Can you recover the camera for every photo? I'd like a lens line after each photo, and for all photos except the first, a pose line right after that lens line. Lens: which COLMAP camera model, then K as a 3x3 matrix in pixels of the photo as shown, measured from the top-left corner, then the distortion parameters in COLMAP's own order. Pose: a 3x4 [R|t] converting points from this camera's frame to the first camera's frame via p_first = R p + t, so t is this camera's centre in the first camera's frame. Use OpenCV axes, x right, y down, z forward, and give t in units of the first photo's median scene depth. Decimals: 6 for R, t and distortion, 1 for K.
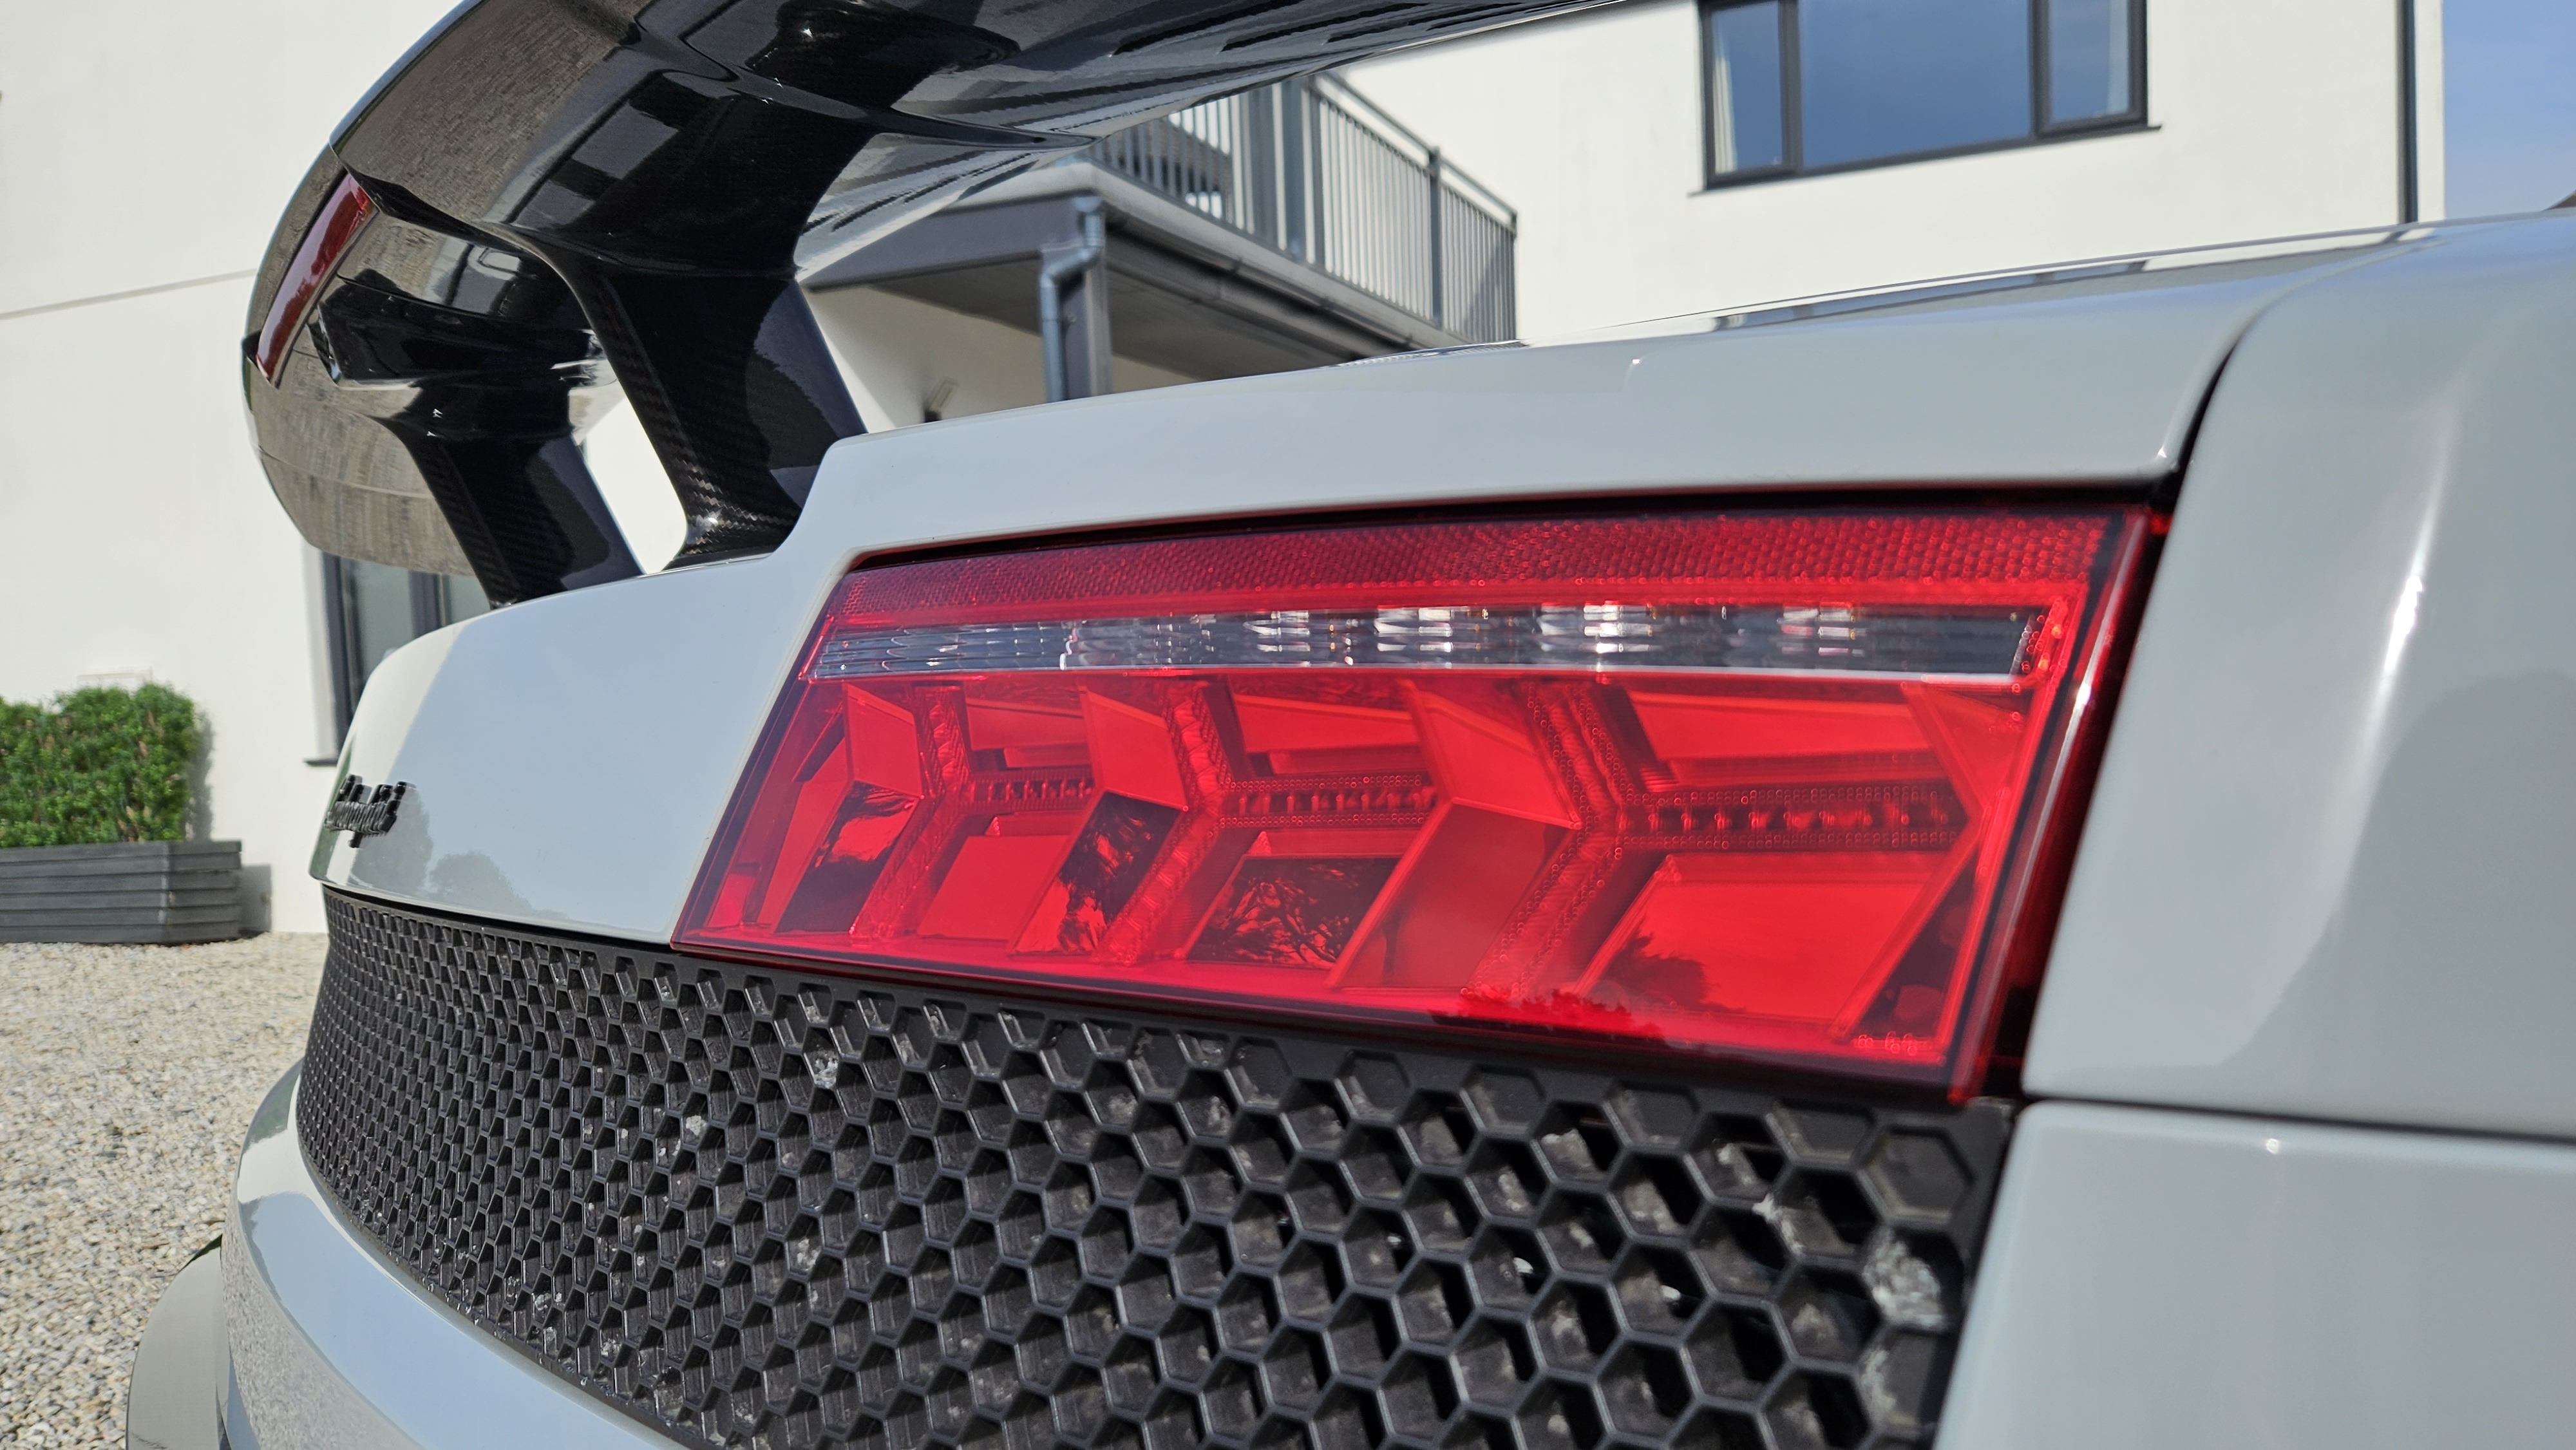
lens RADIAL K [[1739.9, 0, 1291.9], [0, 1739.9, 733.5], [0, 0, 1]] dist [0.053892, -0.044050]
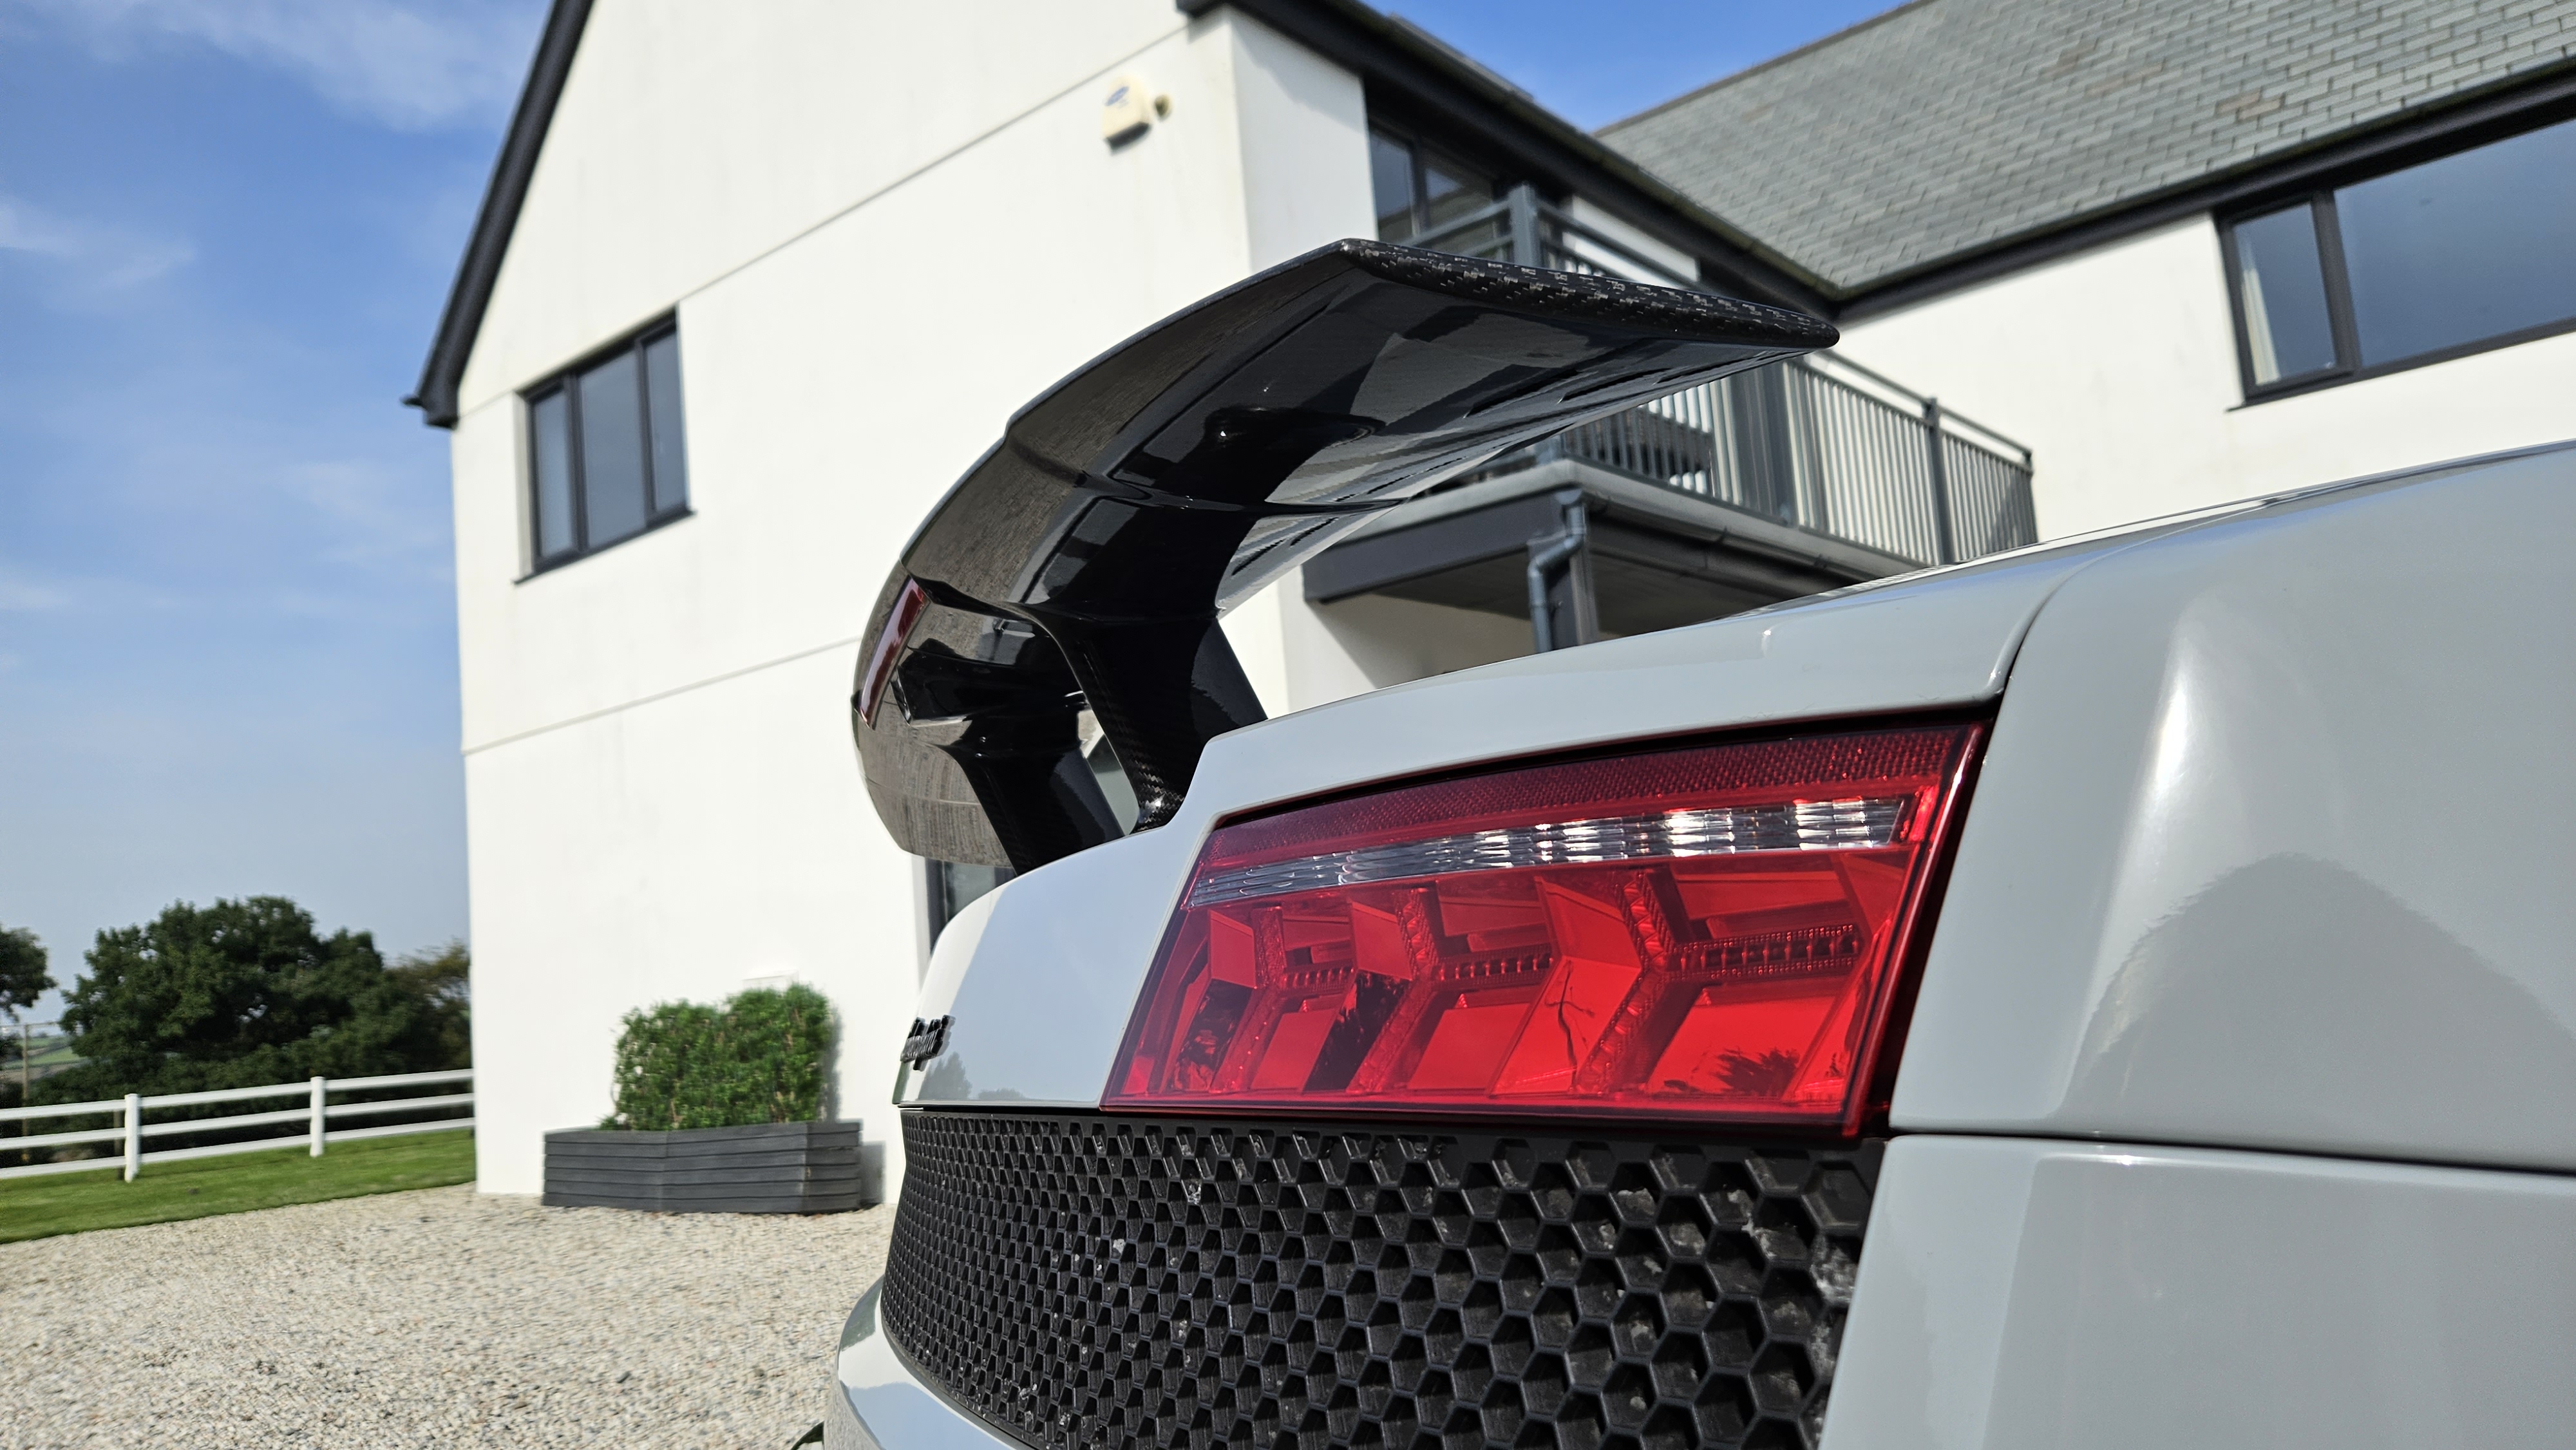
lens RADIAL K [[1739.9, 0, 1293.7], [0, 1739.9, 748.2], [0, 0, 1]] dist [0.053892, -0.044050]
pose [[0.954842, -0.070455, -0.288639, 0.121749], [0.026470, 0.987786, -0.153549, 0.032863], [0.295932, 0.138975, 0.945045, -0.170727]]
